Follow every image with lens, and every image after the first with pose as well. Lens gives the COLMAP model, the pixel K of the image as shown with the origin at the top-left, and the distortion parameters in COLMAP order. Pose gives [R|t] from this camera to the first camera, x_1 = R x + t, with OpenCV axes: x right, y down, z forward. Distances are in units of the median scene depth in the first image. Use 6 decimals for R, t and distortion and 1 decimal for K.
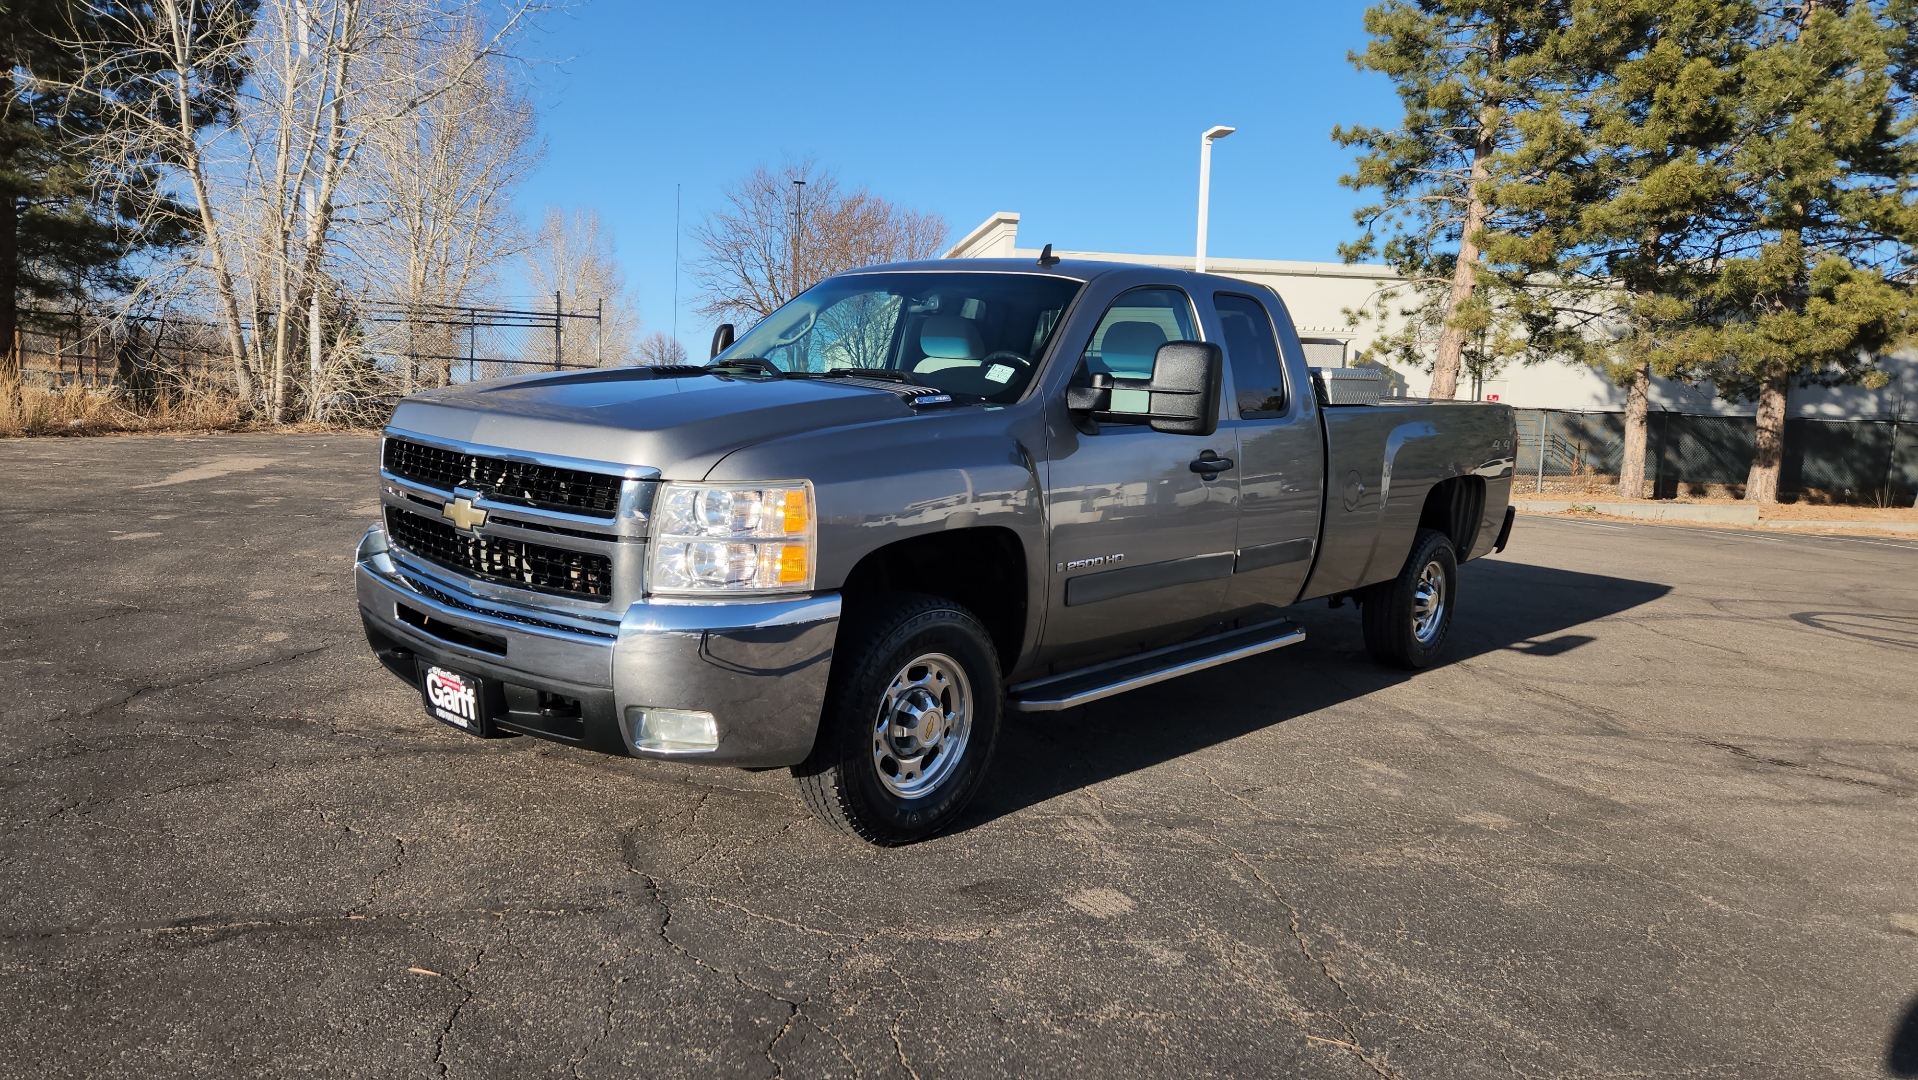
lens RADIAL K [[1315.8, 0, 959.0], [0, 1315.8, 540.0], [0, 0, 1]] dist [0.073519, -0.061516]
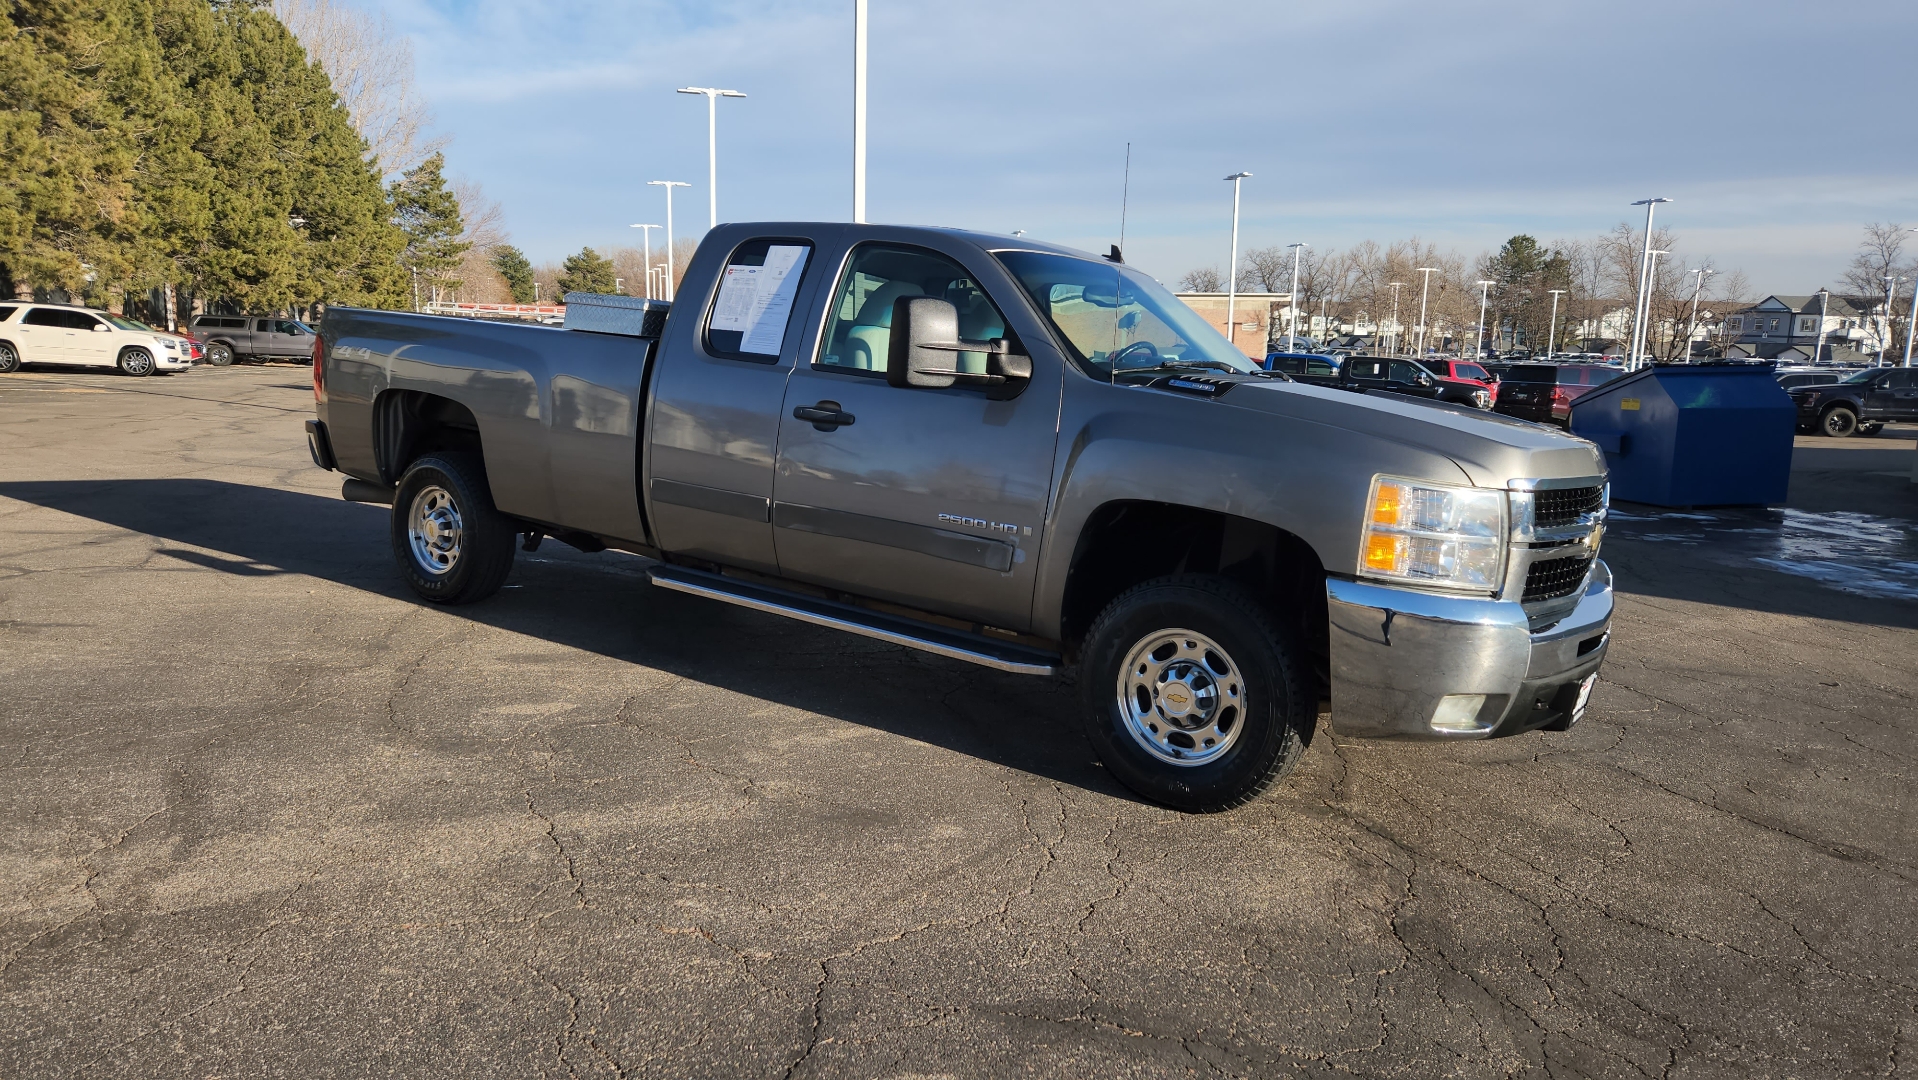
lens RADIAL K [[1303.6, 0, 944.3], [0, 1303.6, 540.8], [0, 0, 1]] dist [0.077301, -0.066073]
pose [[-0.115536, -0.200187, 0.972922, -0.866223], [0.050372, 0.977040, 0.207016, -0.170993], [-0.992025, 0.072926, -0.102799, 1.019422]]
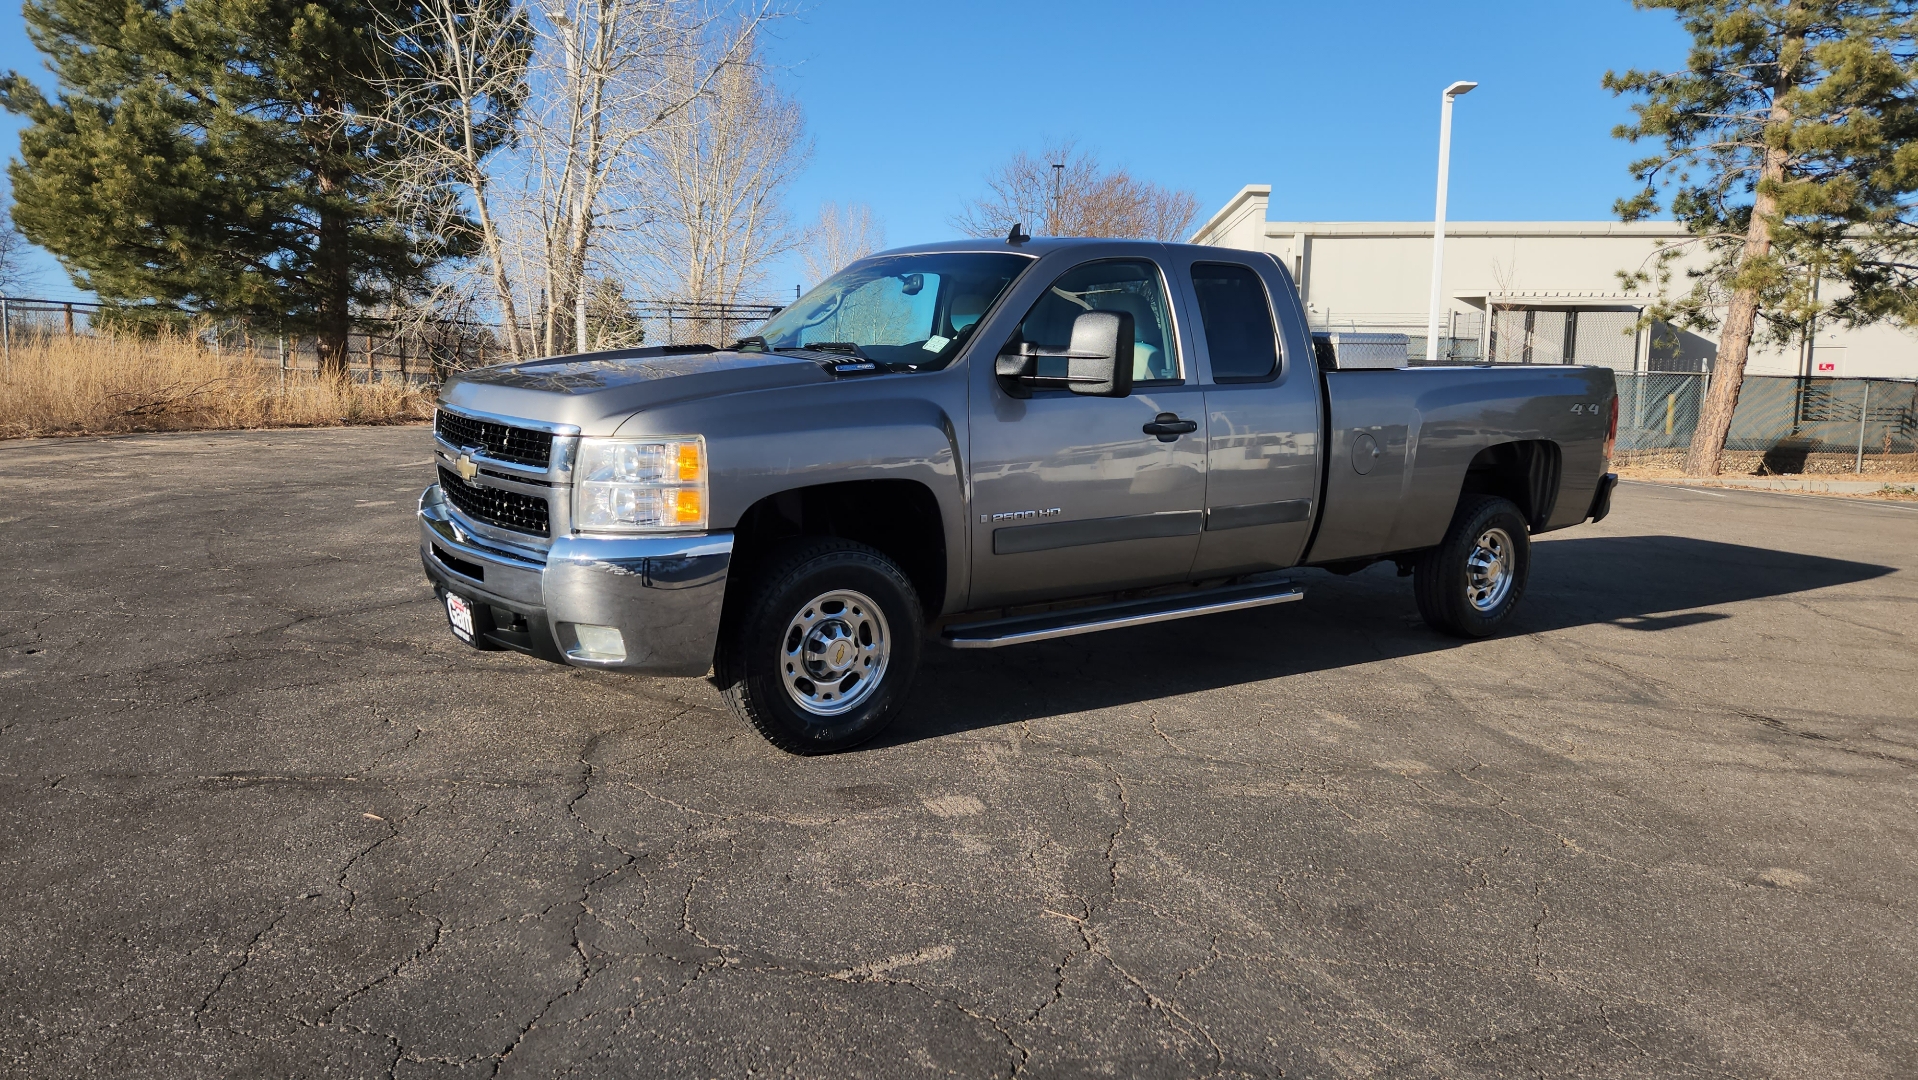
lens RADIAL K [[1322.9, 0, 950.1], [0, 1322.9, 568.2], [0, 0, 1]] dist [0.076026, -0.067841]
pose [[0.975206, 0.013418, -0.220890, 0.207537], [-0.006647, 0.999486, 0.031372, 0.019248], [0.221198, -0.029126, 0.974794, -0.064780]]
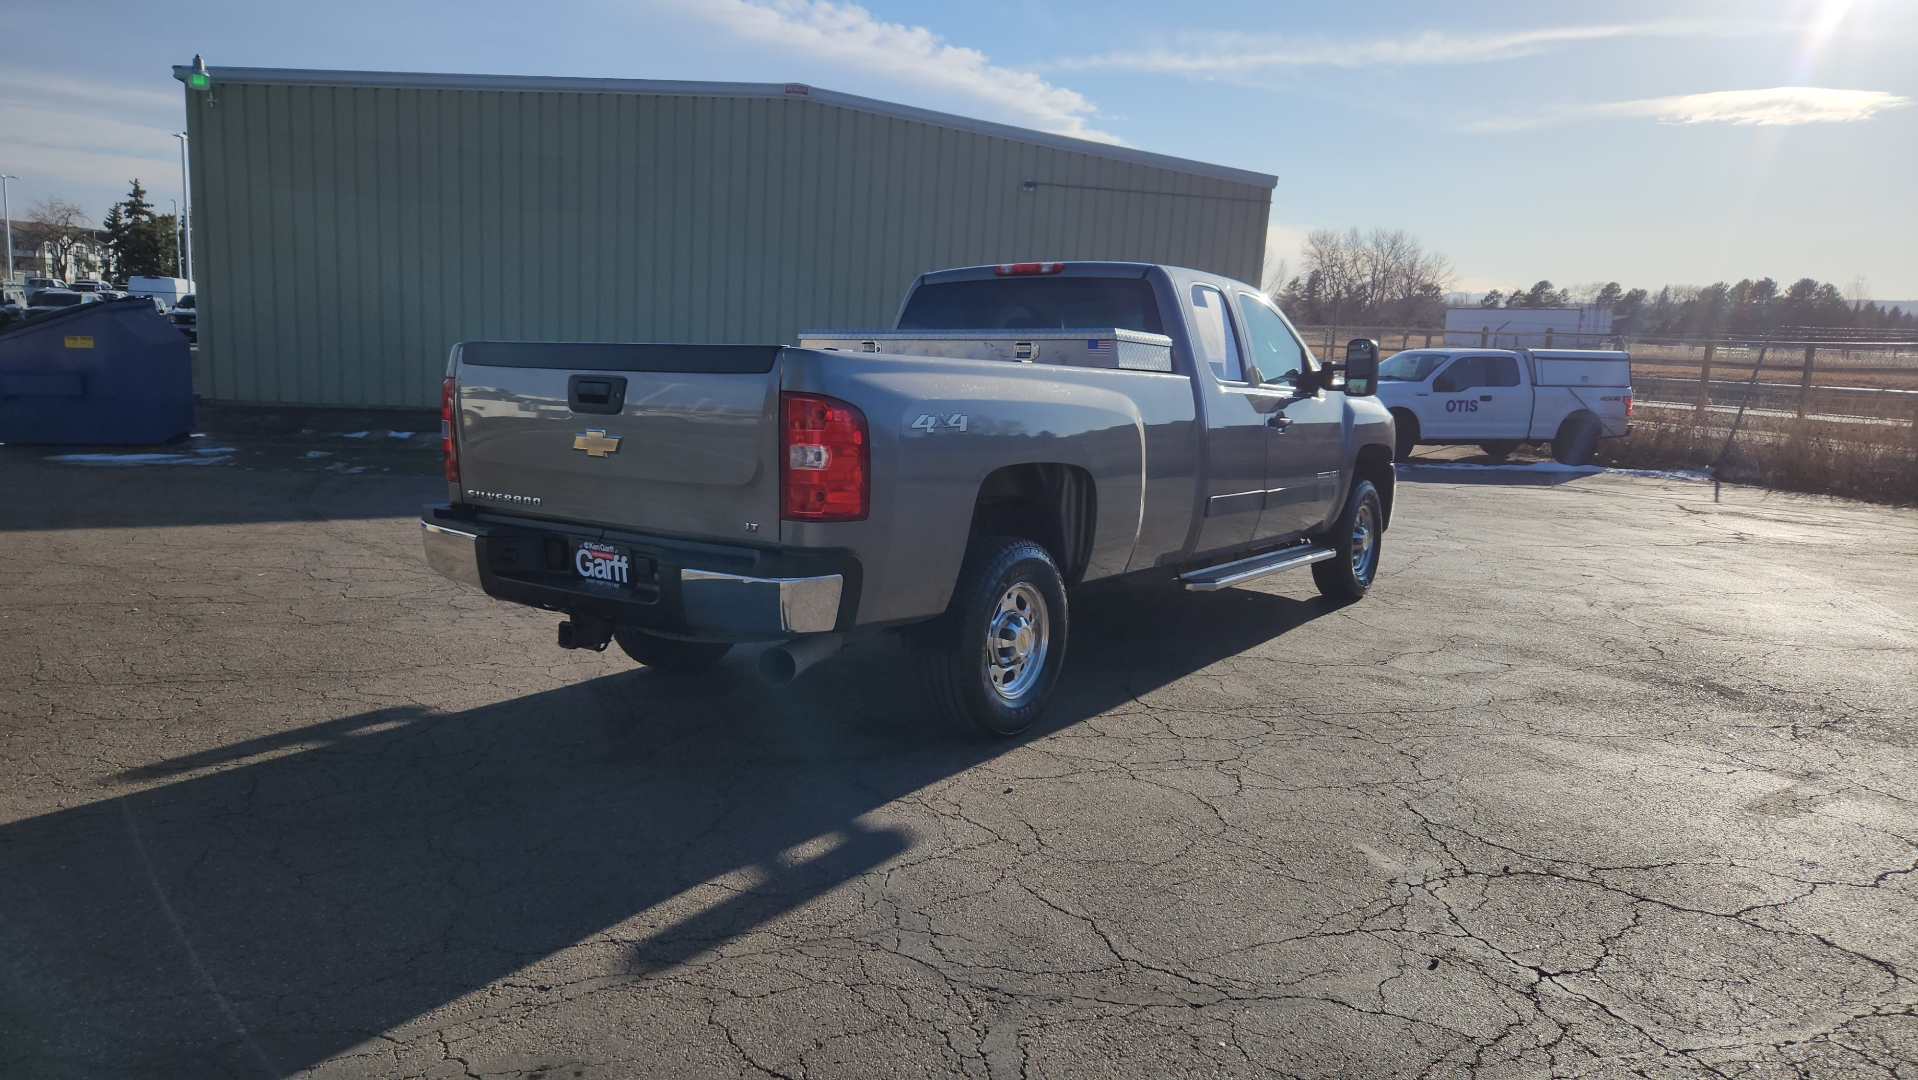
lens RADIAL K [[1298.0, 0, 950.2], [0, 1298.0, 508.0], [0, 0, 1]] dist [0.075978, -0.061850]
pose [[-0.986454, -0.065900, -0.150219, 0.349708], [-0.098584, 0.970095, 0.221803, -0.229815], [0.131110, 0.233608, -0.963451, 2.031295]]
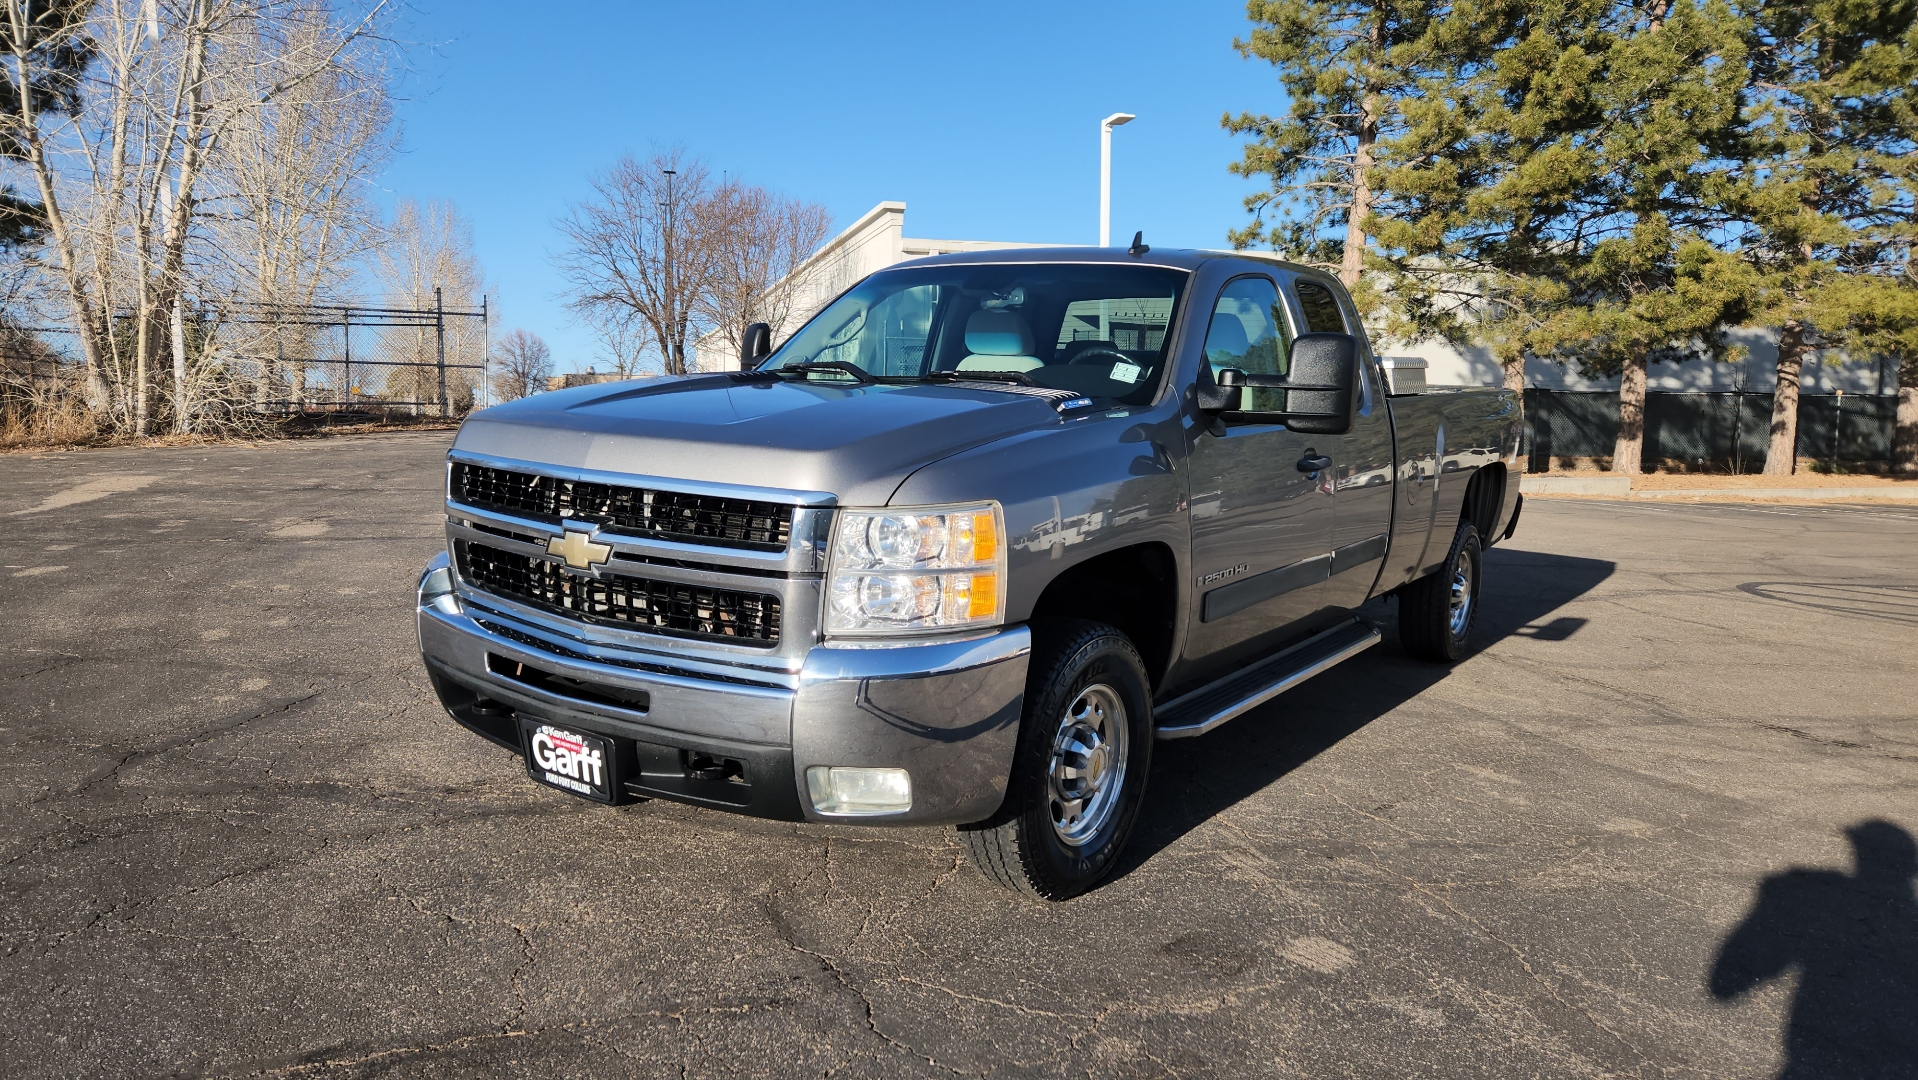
lens RADIAL K [[1312.9, 0, 953.4], [0, 1312.9, 542.9], [0, 0, 1]] dist [0.072425, -0.058981]
pose [[0.994568, -0.034279, 0.098280, -0.130394], [0.033298, 0.999378, 0.011607, -0.016113], [-0.098617, -0.008271, 0.995091, 0.069173]]
